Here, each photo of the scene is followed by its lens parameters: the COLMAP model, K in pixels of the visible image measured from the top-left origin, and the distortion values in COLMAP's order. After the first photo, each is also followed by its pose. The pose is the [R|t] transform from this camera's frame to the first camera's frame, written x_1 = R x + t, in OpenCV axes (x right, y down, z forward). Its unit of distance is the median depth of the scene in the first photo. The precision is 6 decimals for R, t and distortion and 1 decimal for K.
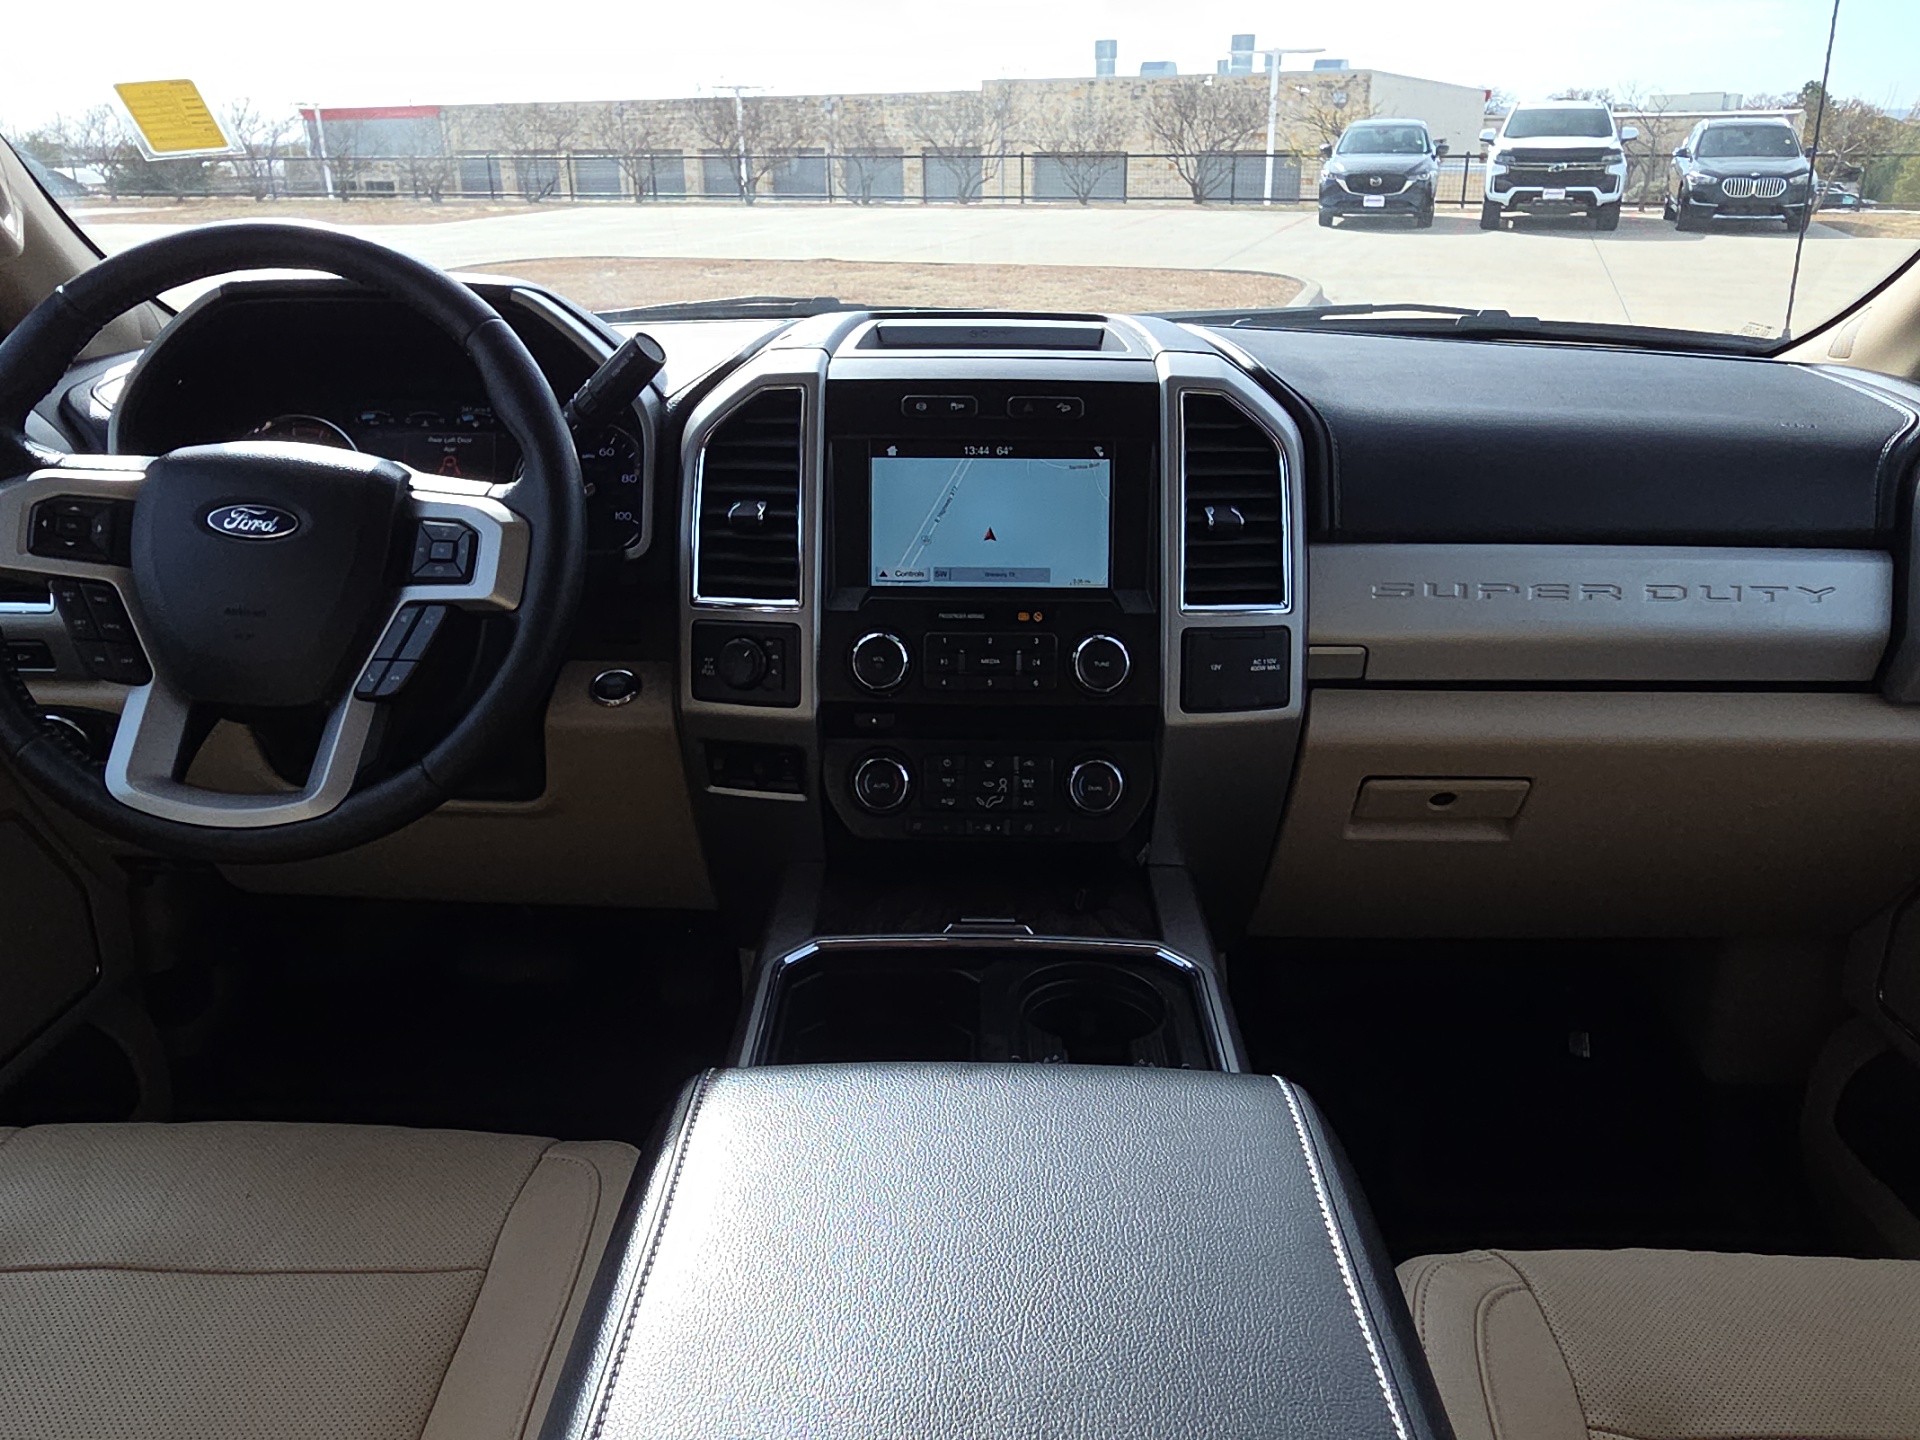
lens RADIAL K [[1452.5, 0, 960.0], [0, 1452.5, 720.0], [0, 0, 1]] dist [-0.013295, 0.006746]
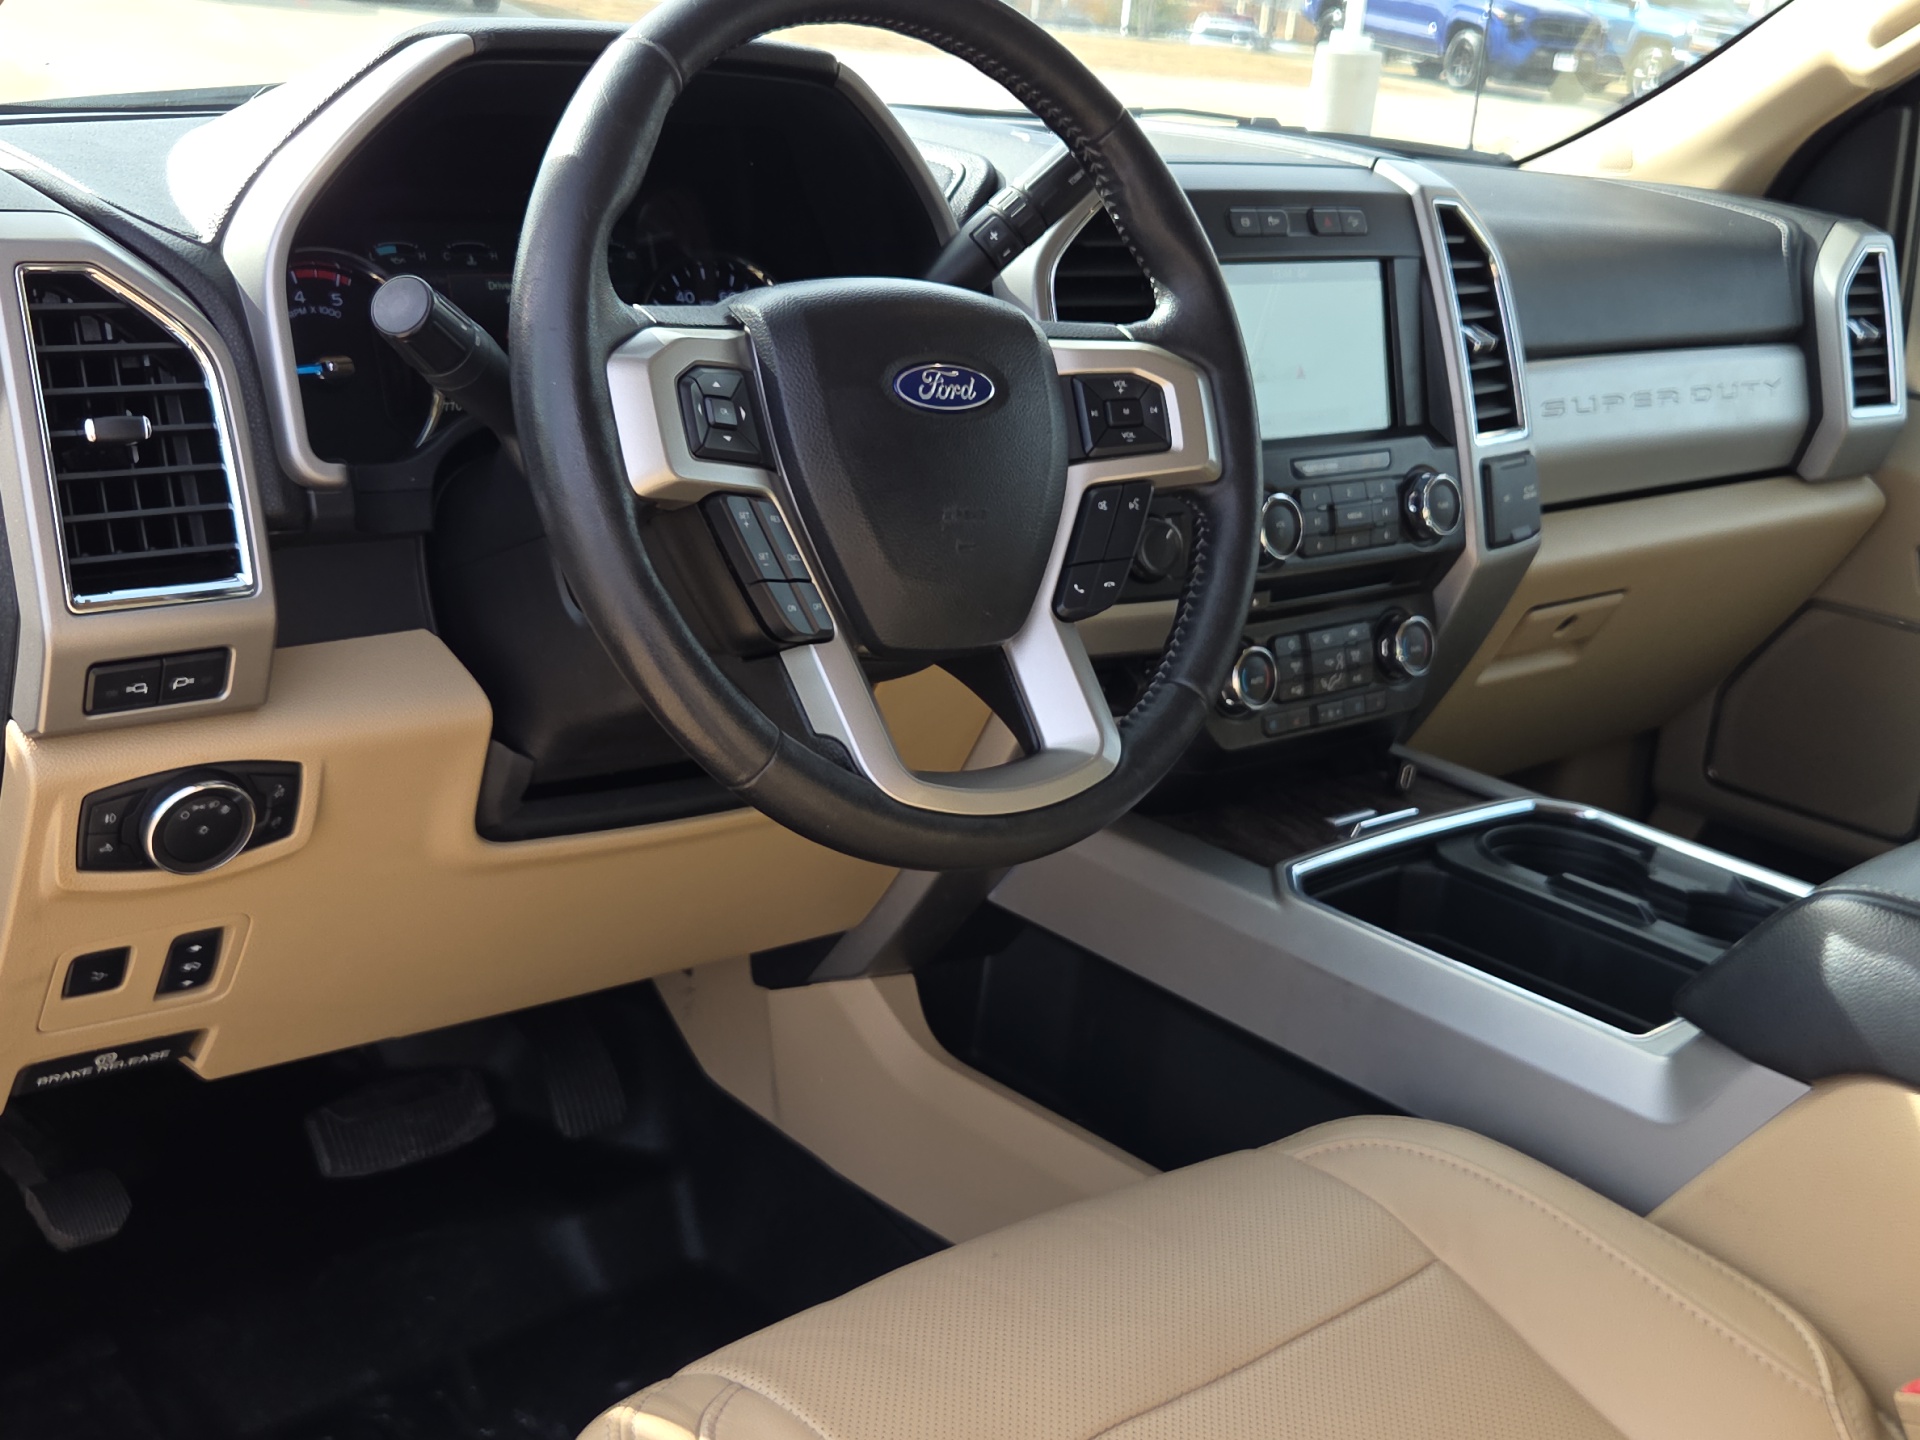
lens RADIAL K [[2206.7, 0, 960.0], [0, 2206.7, 720.0], [0, 0, 1]] dist [0.004954, -0.017497]
pose [[0.747027, -0.155701, 0.646303, -1.024832], [0.156461, 0.986055, 0.056706, -0.031400], [-0.646120, 0.058760, 0.760971, 0.156855]]
